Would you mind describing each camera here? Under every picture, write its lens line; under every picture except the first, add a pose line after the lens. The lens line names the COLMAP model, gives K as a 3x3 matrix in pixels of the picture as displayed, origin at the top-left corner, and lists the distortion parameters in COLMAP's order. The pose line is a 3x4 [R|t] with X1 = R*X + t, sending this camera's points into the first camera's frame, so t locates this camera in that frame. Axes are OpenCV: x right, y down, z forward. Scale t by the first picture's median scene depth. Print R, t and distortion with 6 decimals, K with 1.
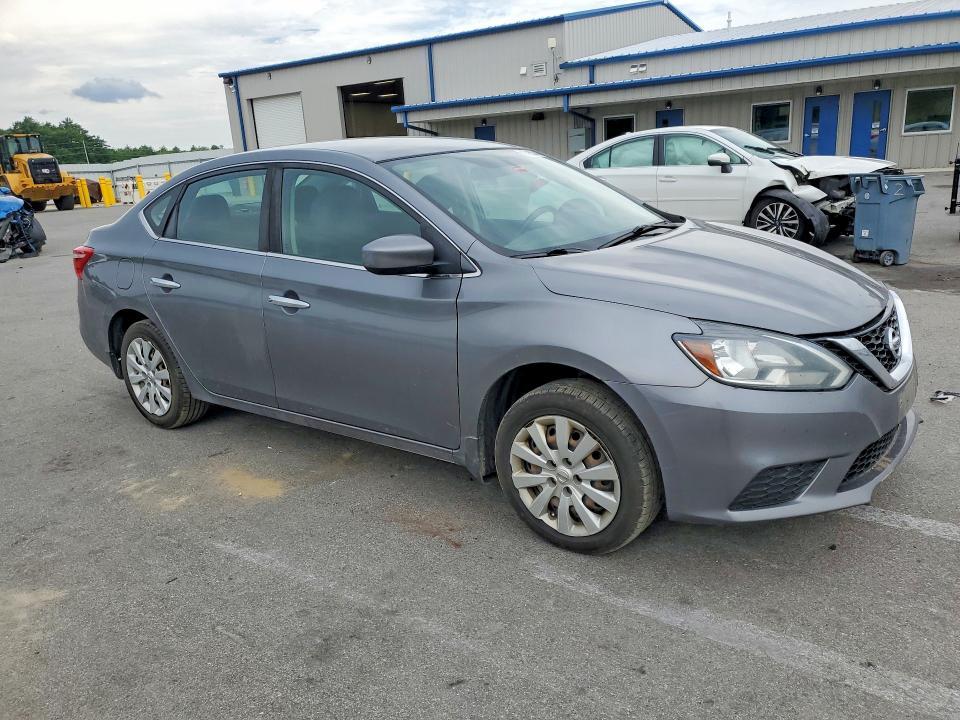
lens RADIAL K [[724.2, 0, 480.1], [0, 724.2, 384.4], [0, 0, 1]] dist [0.018742, -0.001575]
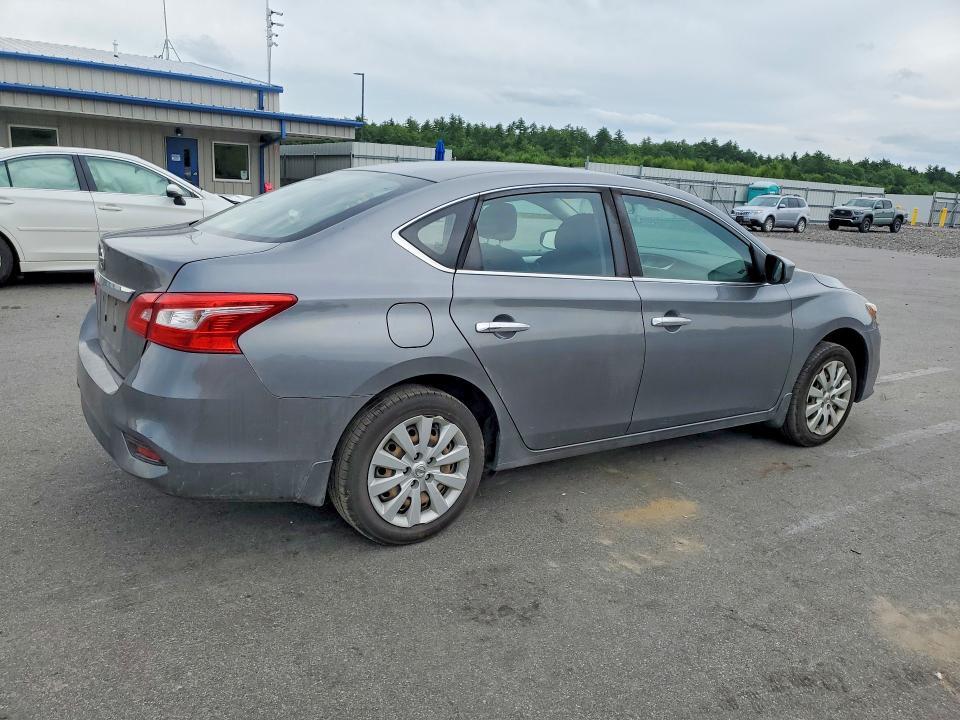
lens RADIAL K [[744.0, 0, 480.0], [0, 744.0, 360.0], [0, 0, 1]] dist [0.023202, 0.004233]
pose [[0.342037, -0.135060, 0.929930, -0.907025], [0.213930, 0.974822, 0.062895, -0.121847], [-0.915011, 0.177428, 0.362319, 0.570523]]
